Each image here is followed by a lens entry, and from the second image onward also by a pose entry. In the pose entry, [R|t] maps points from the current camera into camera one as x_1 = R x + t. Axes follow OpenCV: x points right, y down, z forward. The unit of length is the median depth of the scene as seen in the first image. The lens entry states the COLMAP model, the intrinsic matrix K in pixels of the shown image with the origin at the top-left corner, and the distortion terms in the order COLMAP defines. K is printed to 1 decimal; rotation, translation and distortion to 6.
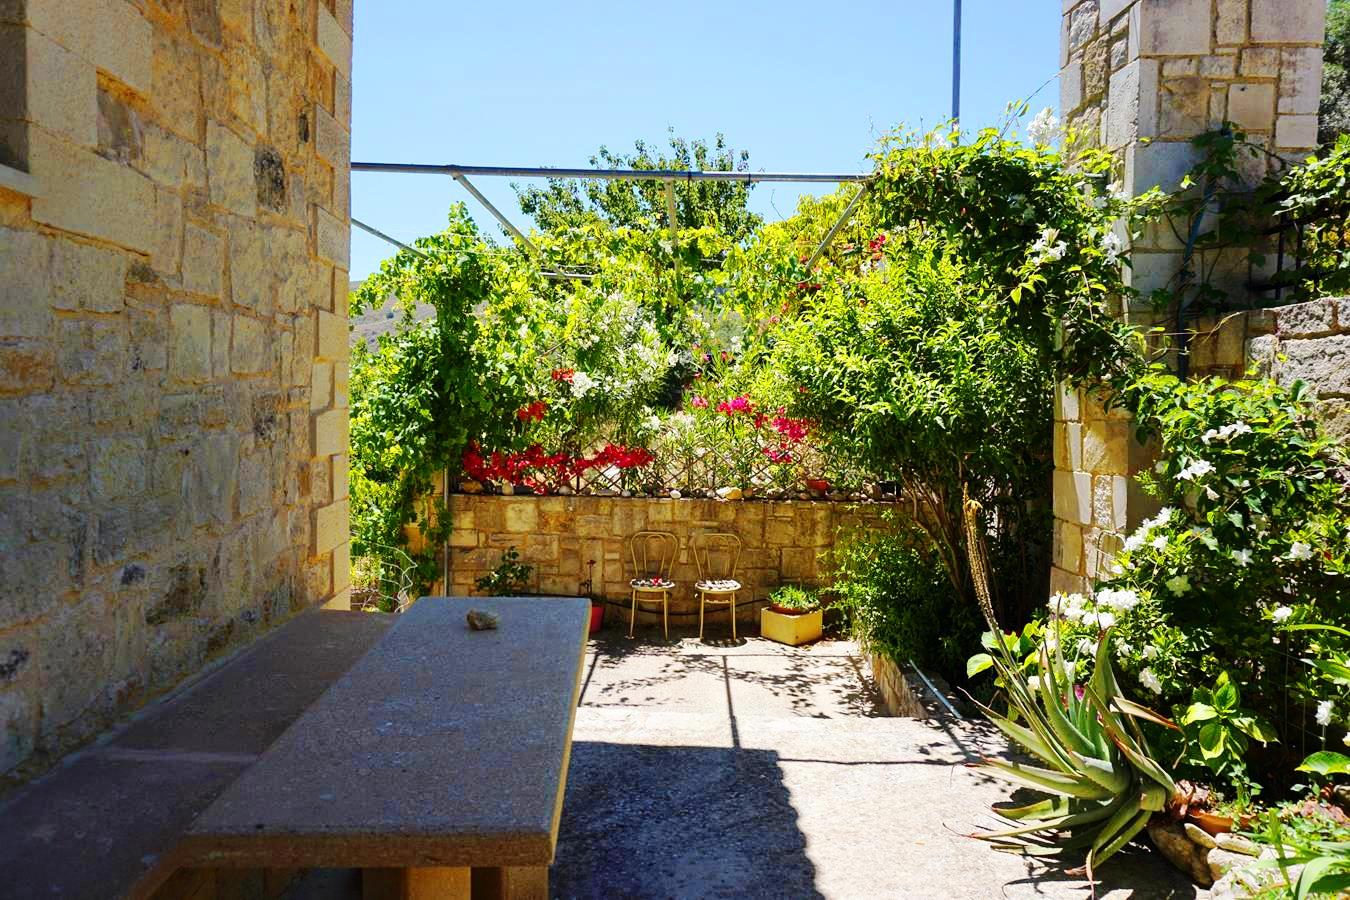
lens RADIAL K [[901.9, 0, 681.1], [0, 901.9, 448.8], [0, 0, 1]] dist [-0.041837, 0.027946]
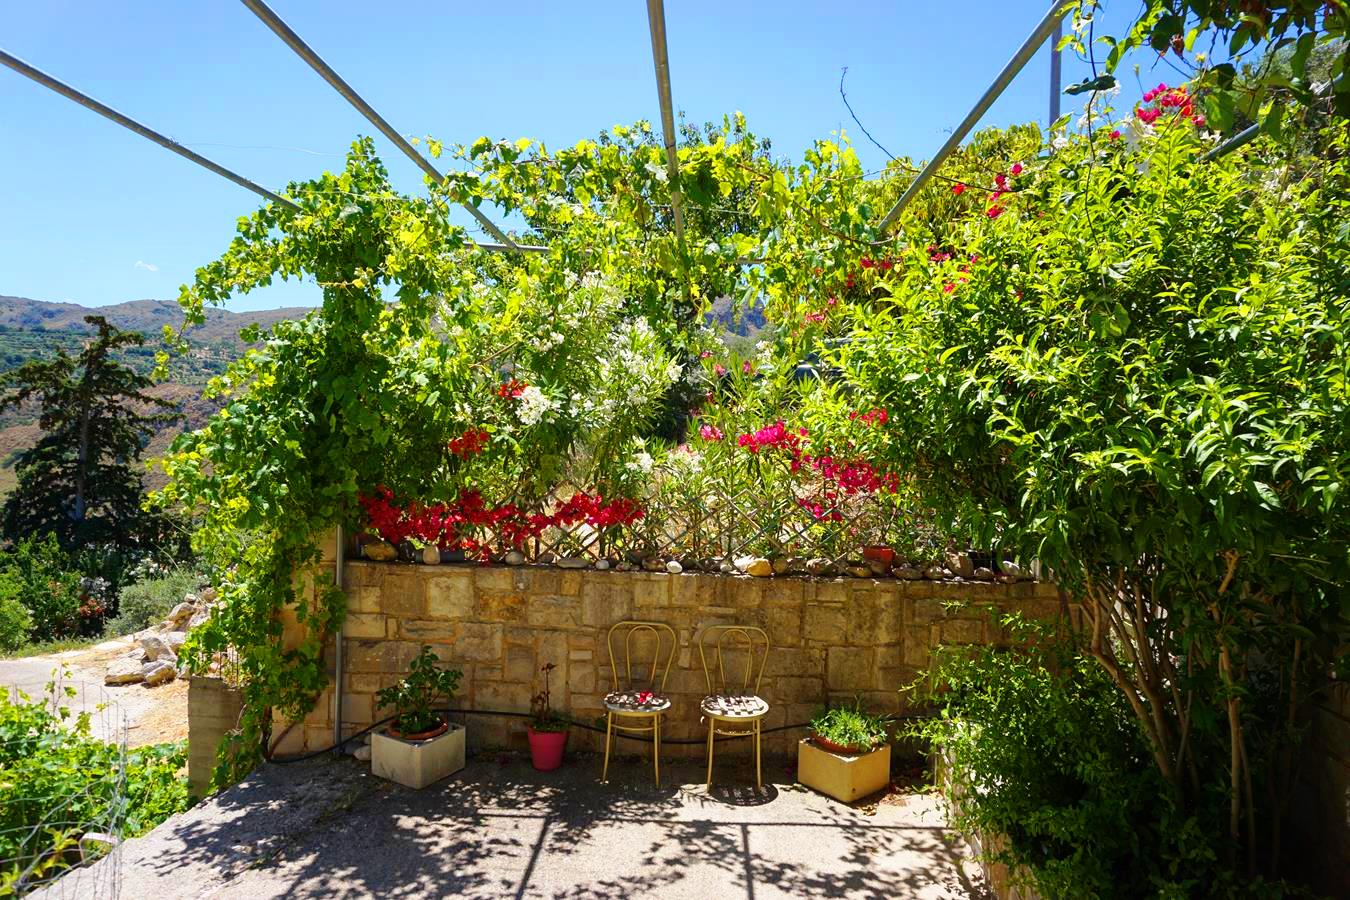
lens RADIAL K [[901.9, 0, 666.9], [0, 901.9, 449.9], [0, 0, 1]] dist [-0.041837, 0.027946]
pose [[0.999549, 0.012775, -0.027186, 0.006057], [-0.013470, 0.999583, -0.025532, -0.022047], [0.026849, 0.025886, 0.999304, 0.328360]]
